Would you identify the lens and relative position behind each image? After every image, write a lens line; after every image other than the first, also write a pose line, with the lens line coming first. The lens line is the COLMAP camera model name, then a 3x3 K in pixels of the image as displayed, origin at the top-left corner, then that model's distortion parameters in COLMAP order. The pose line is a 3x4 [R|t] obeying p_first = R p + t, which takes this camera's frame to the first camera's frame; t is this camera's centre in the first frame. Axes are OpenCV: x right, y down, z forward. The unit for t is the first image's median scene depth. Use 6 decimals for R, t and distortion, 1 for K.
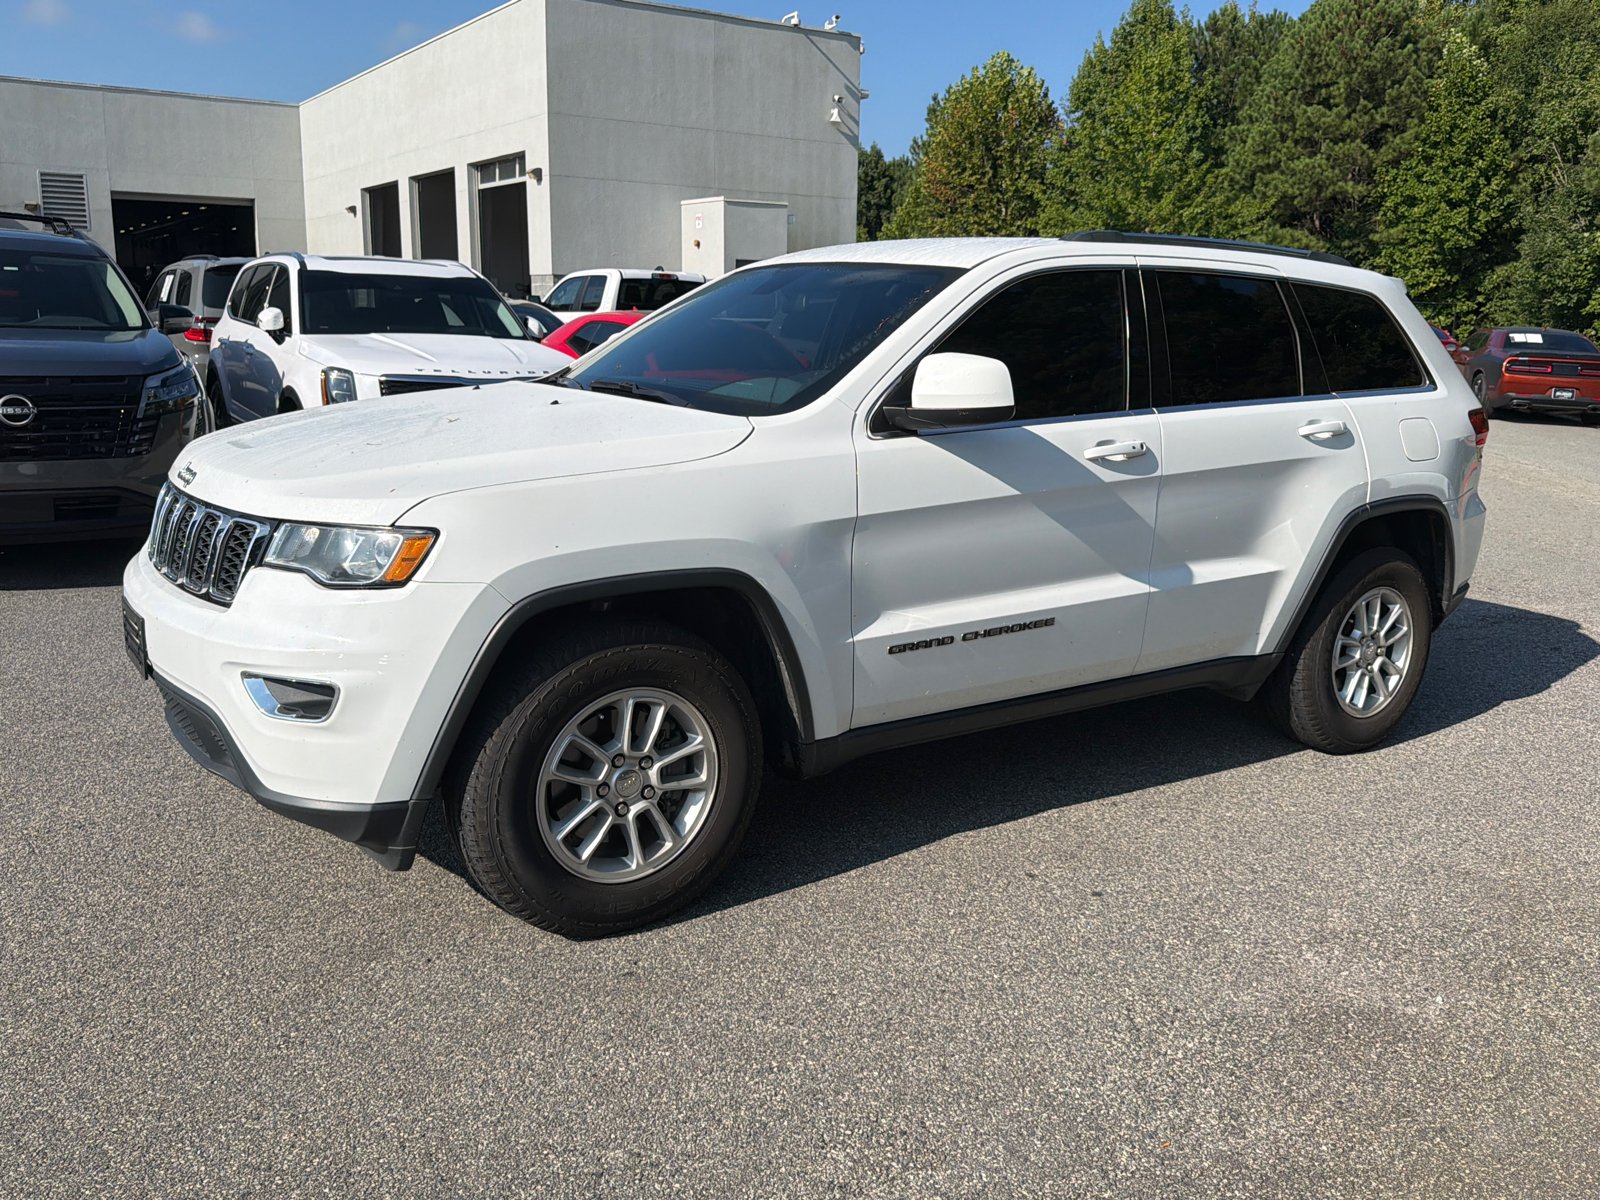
lens RADIAL K [[1274.8, 0, 800.0], [0, 1274.8, 600.0], [0, 0, 1]] dist [0.021120, -0.006296]
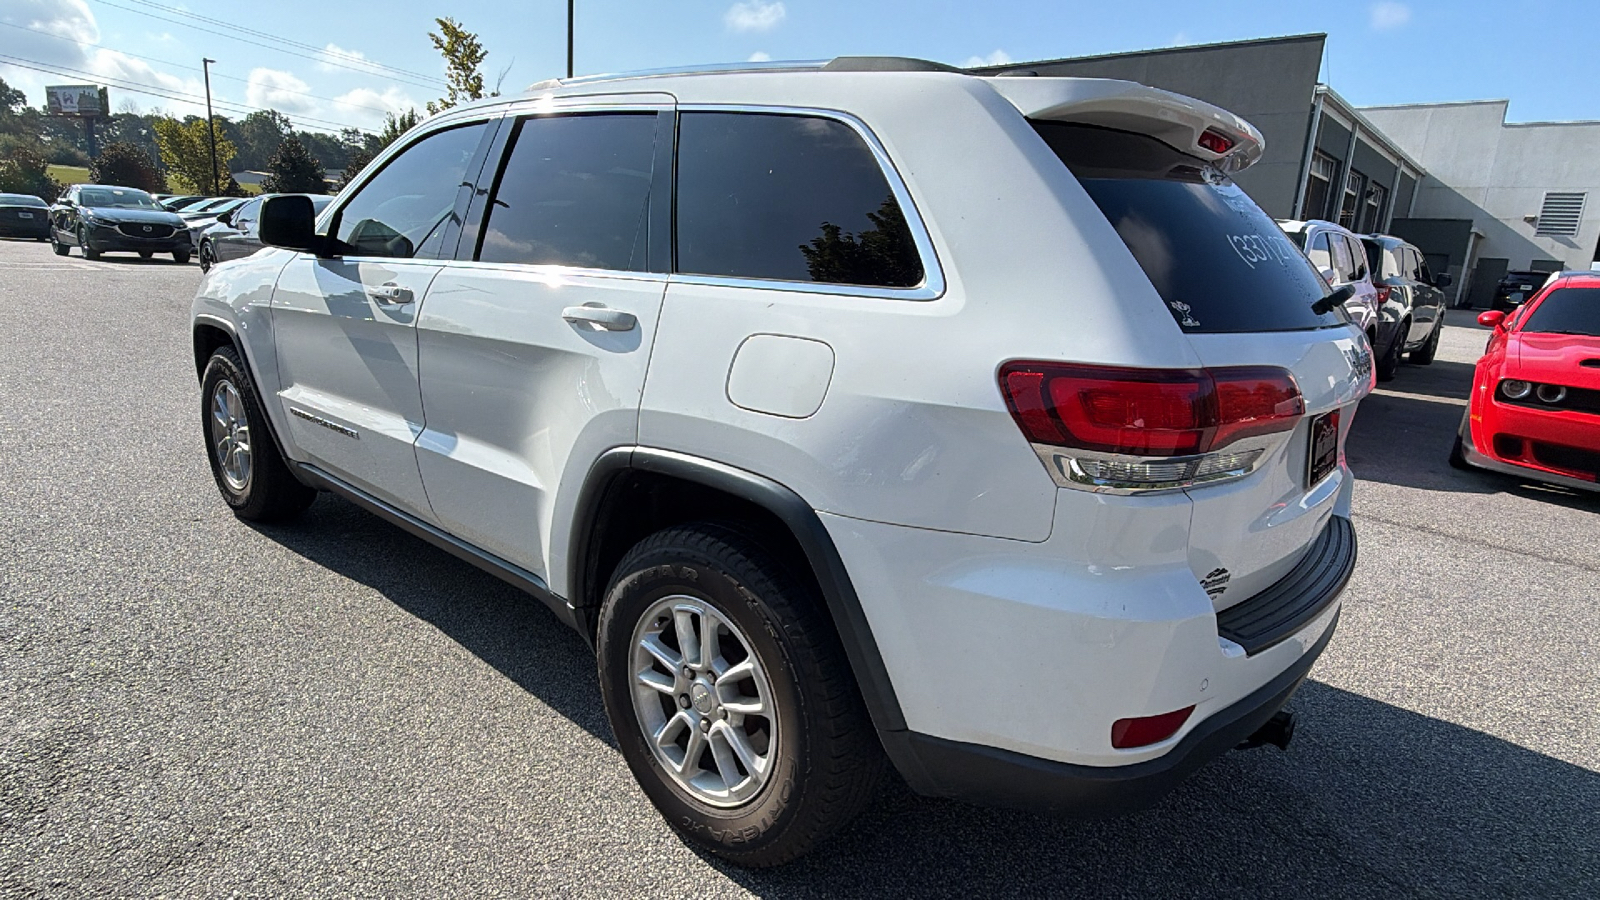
lens RADIAL K [[836.9, 0, 800.0], [0, 836.9, 450.0], [0, 0, 1]] dist [-0.002525, -0.000669]
pose [[0.297427, 0.225146, -0.927818, 0.971164], [-0.258203, 0.954553, 0.148863, -0.176901], [0.919167, 0.195290, 0.342043, 1.061818]]
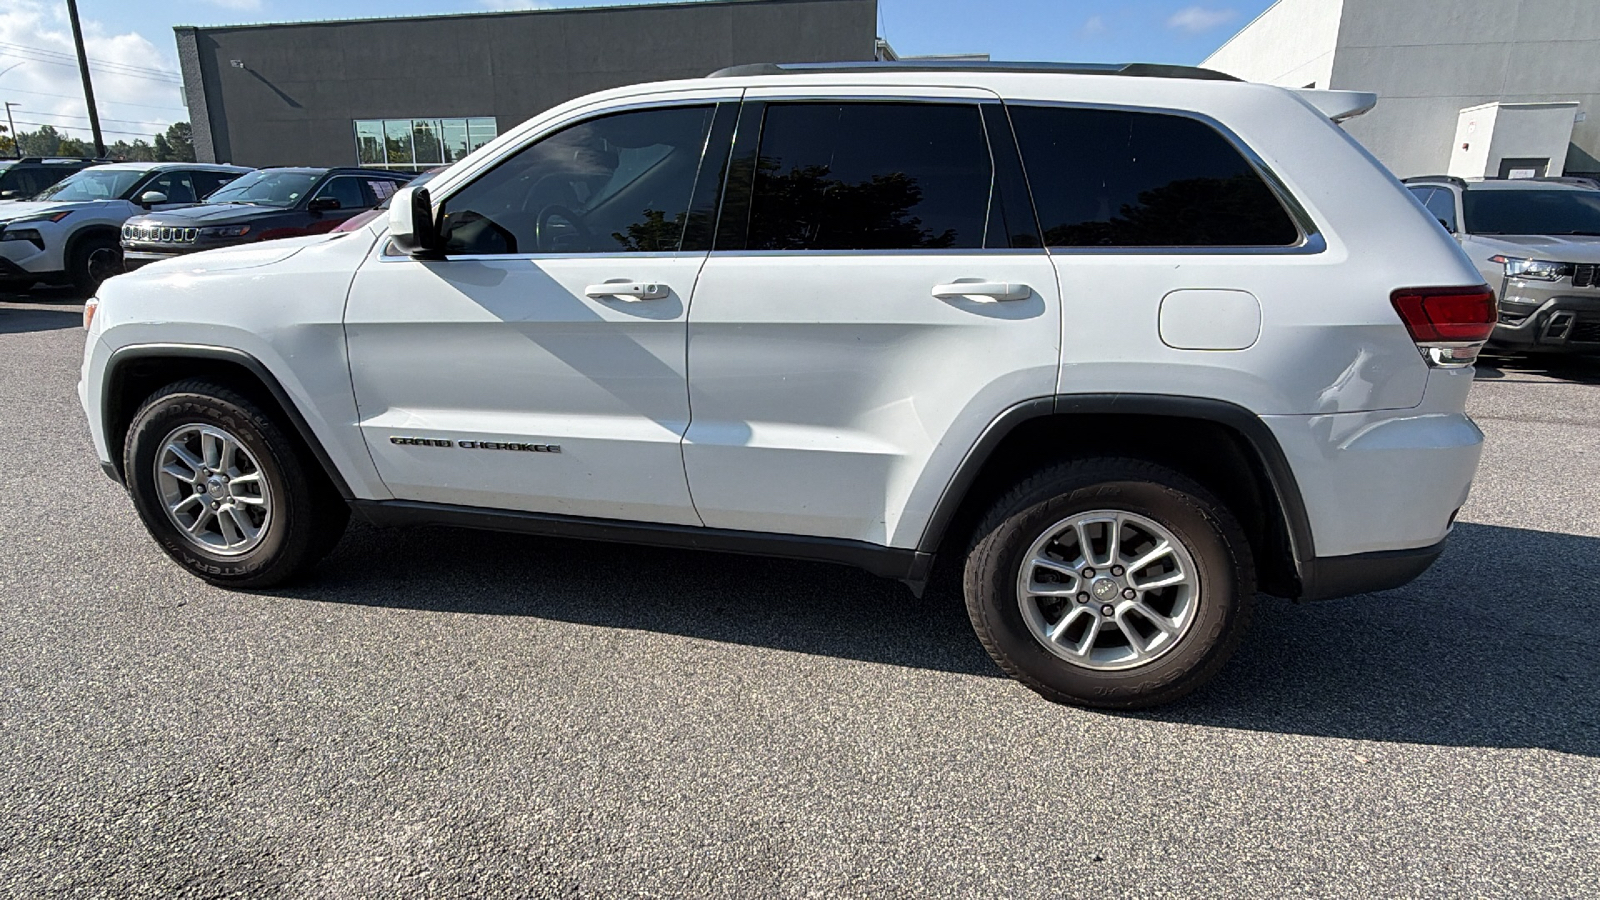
lens RADIAL K [[836.9, 0, 800.0], [0, 836.9, 450.0], [0, 0, 1]] dist [-0.002525, -0.000669]
pose [[0.709396, 0.188265, -0.679201, 0.769225], [-0.149909, 0.981918, 0.115600, -0.087486], [0.688683, 0.019812, 0.724792, 0.611462]]
